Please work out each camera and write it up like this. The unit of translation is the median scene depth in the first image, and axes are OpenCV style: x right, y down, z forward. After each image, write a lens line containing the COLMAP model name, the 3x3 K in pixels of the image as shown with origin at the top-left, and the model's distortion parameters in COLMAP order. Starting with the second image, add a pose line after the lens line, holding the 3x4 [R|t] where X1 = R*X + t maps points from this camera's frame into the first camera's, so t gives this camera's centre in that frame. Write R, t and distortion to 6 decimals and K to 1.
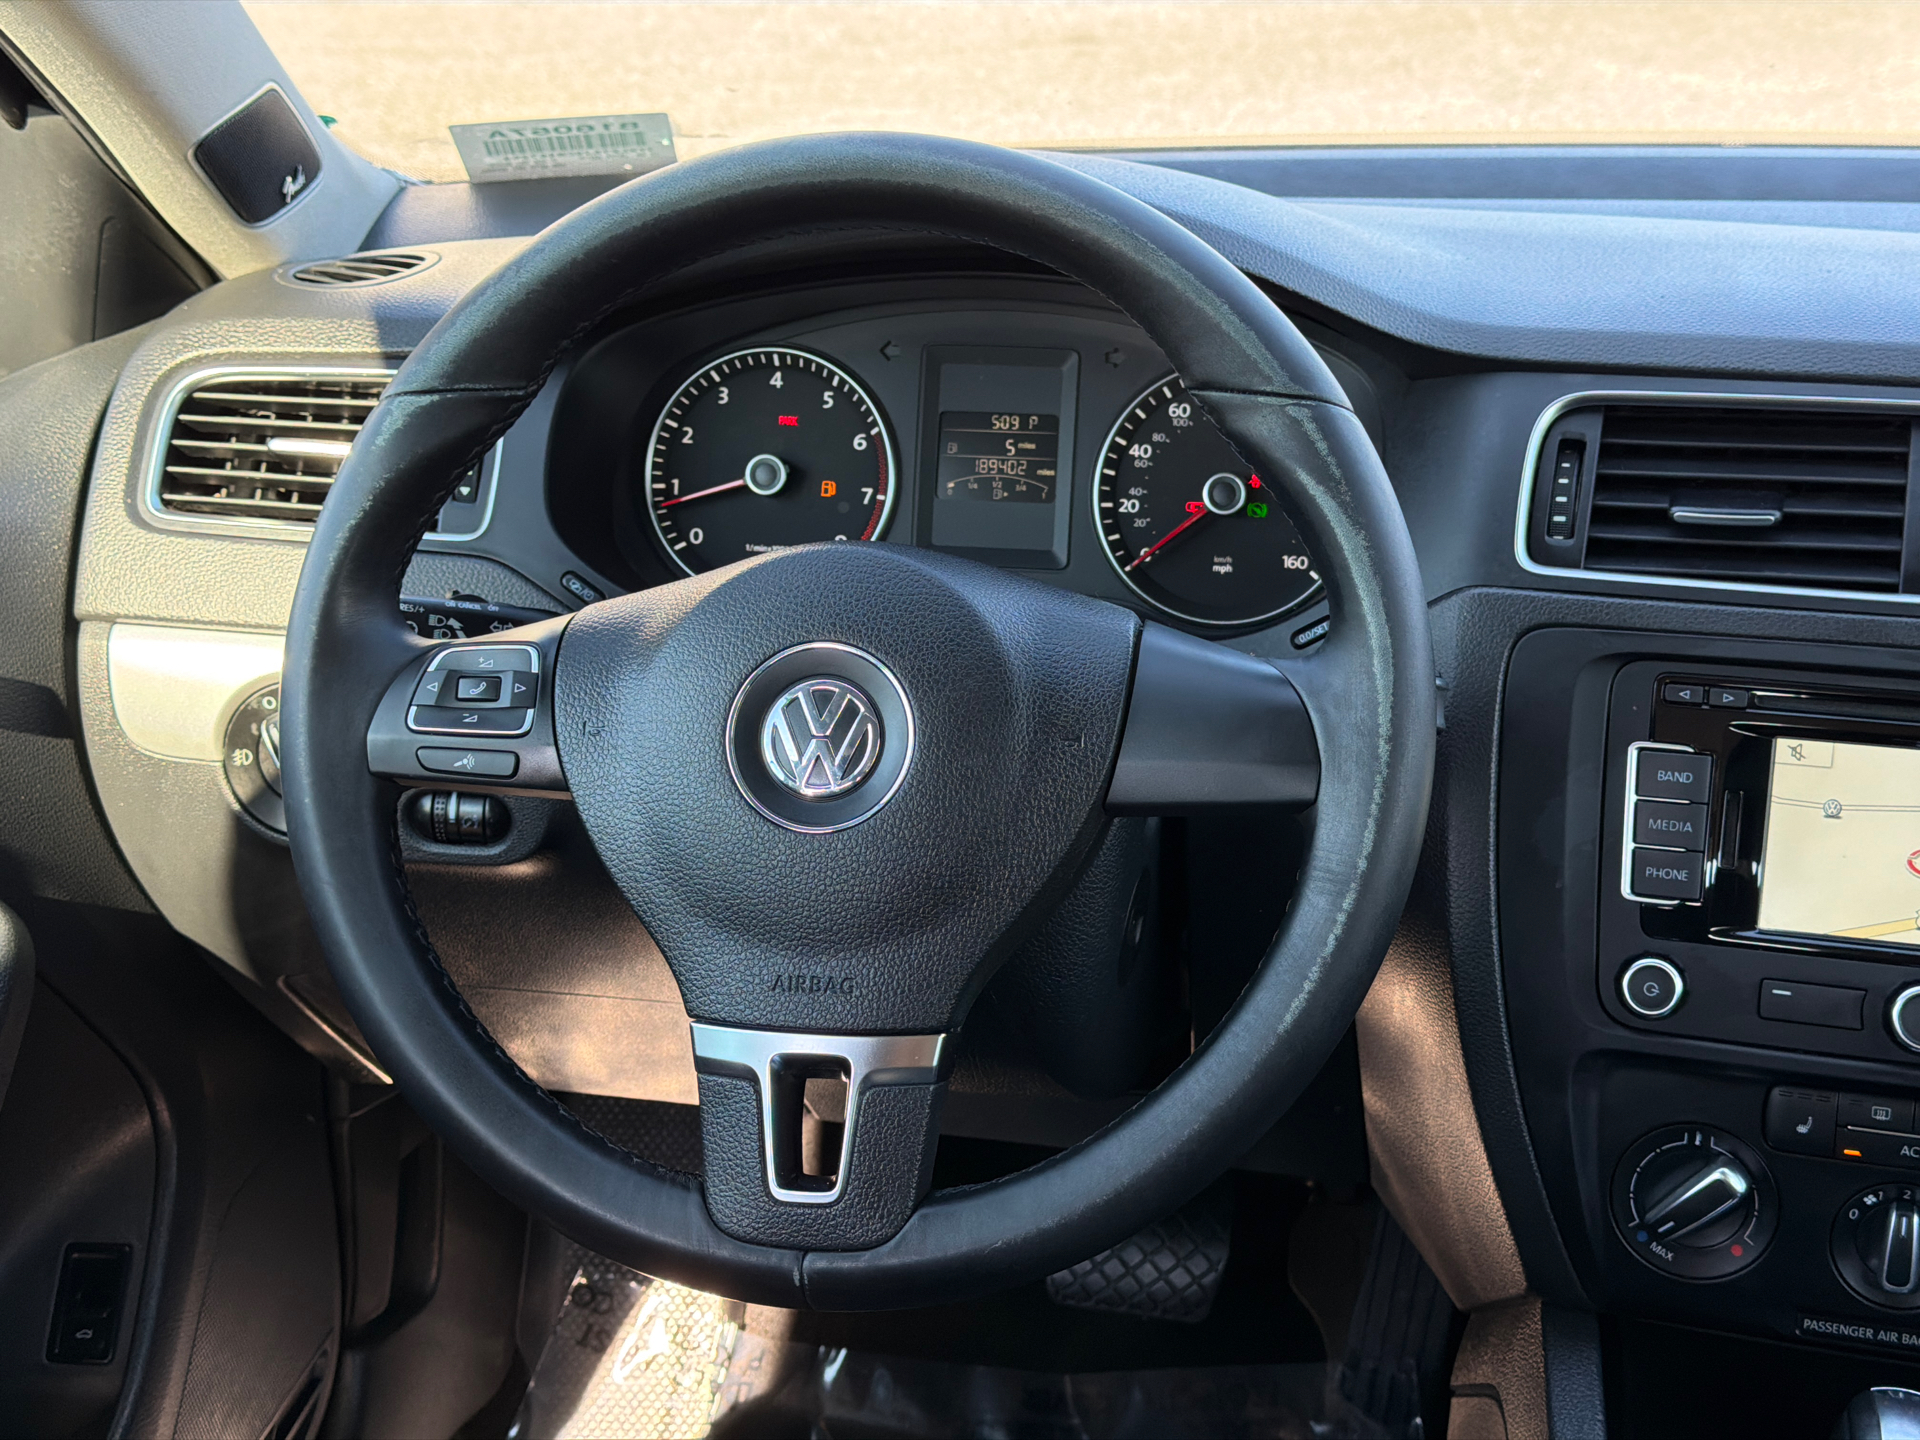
lens RADIAL K [[2746.8, 0, 970.8], [0, 2746.8, 725.0], [0, 0, 1]] dist [0.177555, -0.313423]
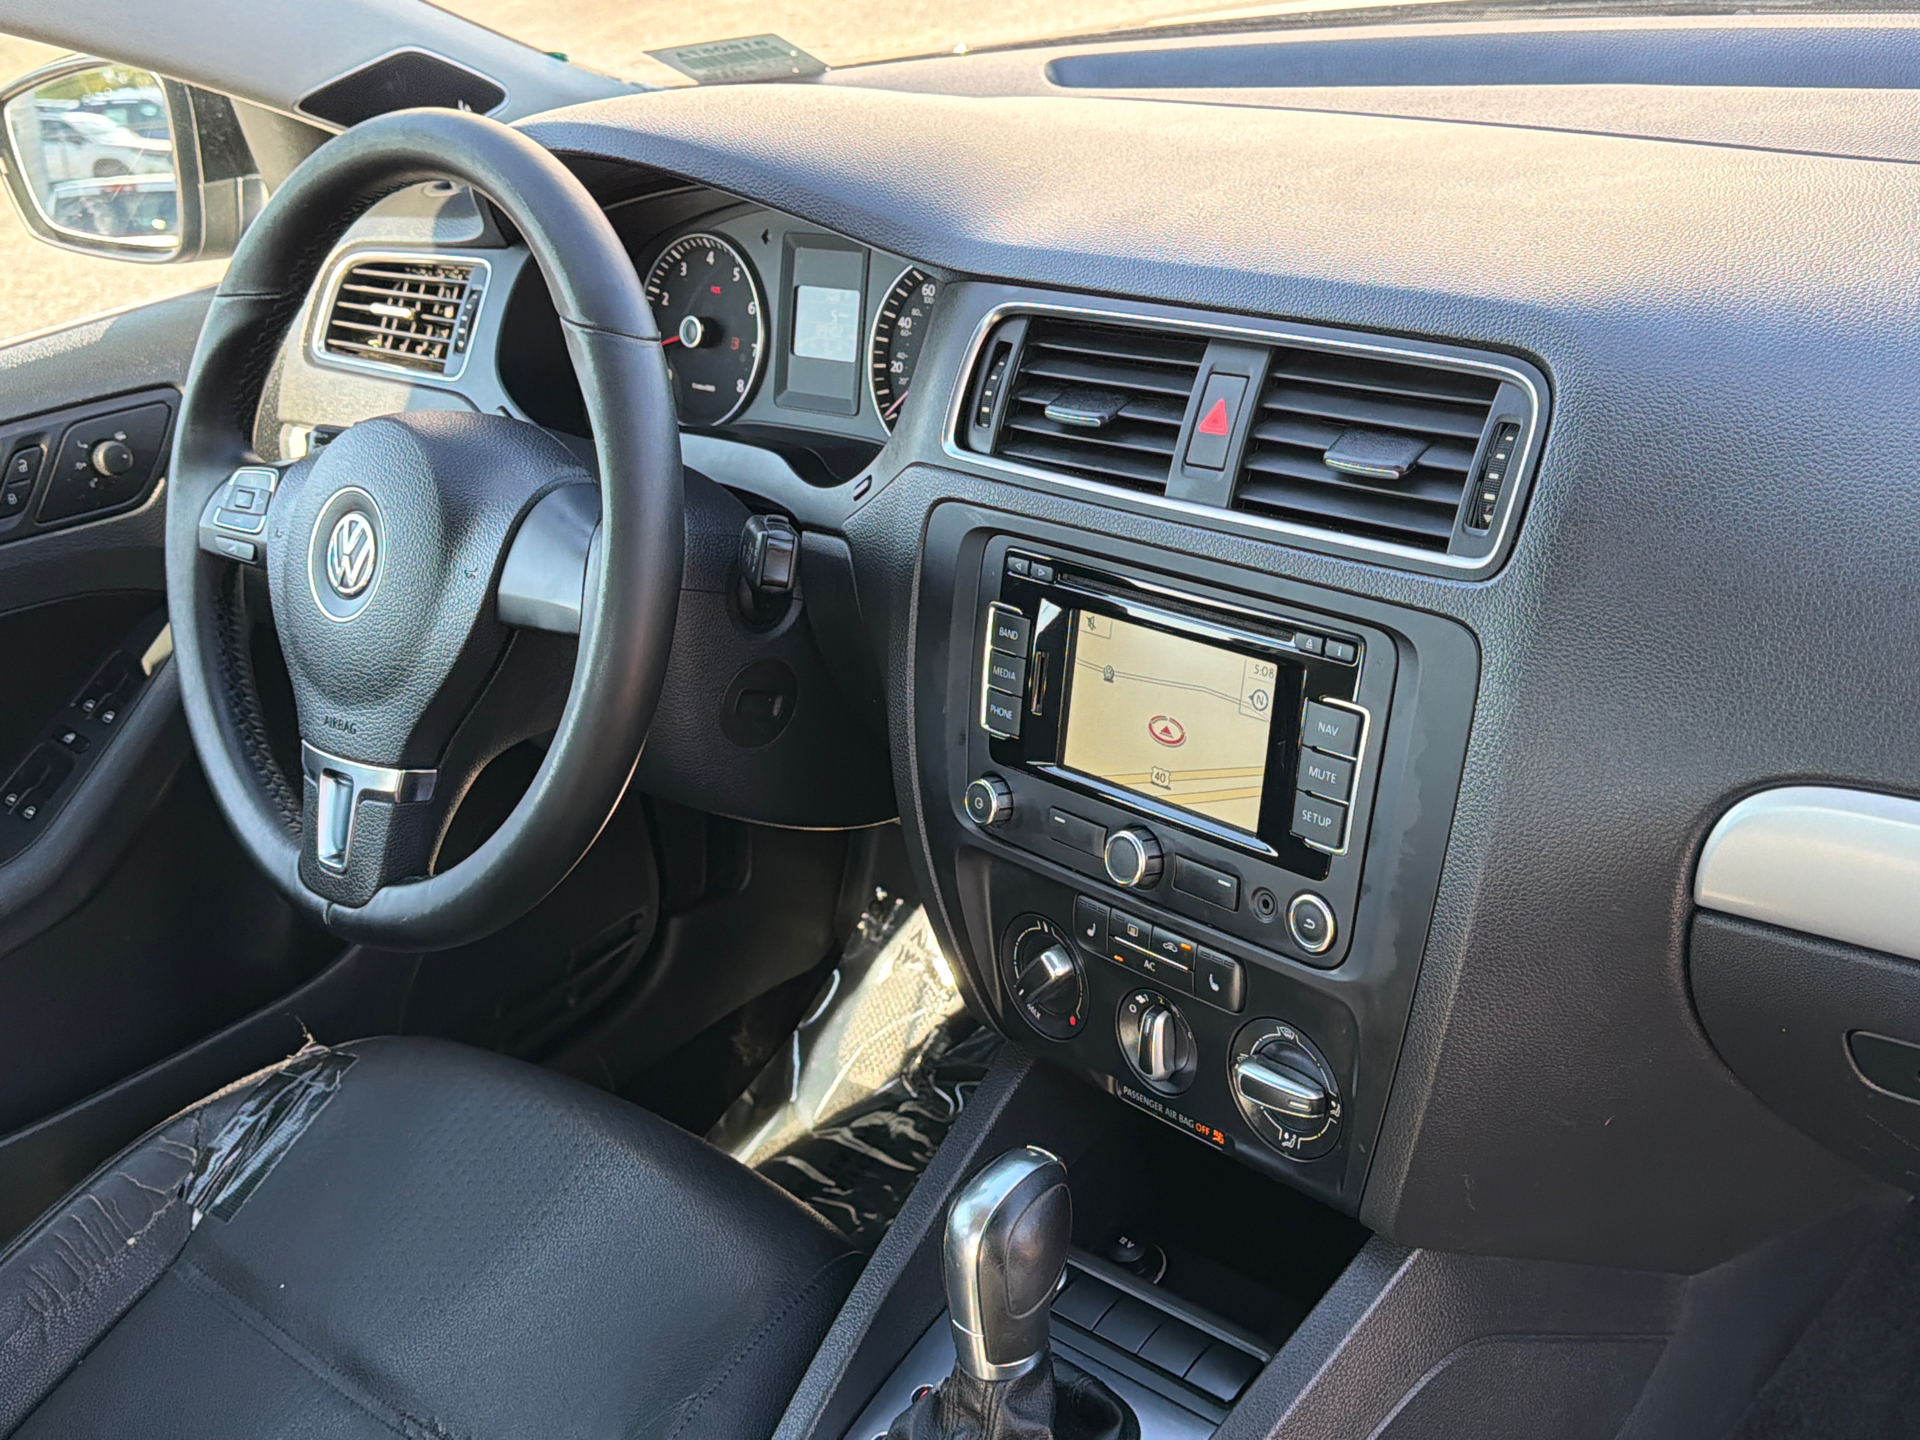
lens RADIAL K [[2259.6, 0, 934.8], [0, 2259.6, 721.2], [0, 0, 1]] dist [0.127895, -0.016789]
pose [[0.831202, 0.117780, -0.543352, 0.727397], [-0.039339, 0.987313, 0.153836, -0.089126], [0.554577, -0.106494, 0.825290, 0.156954]]
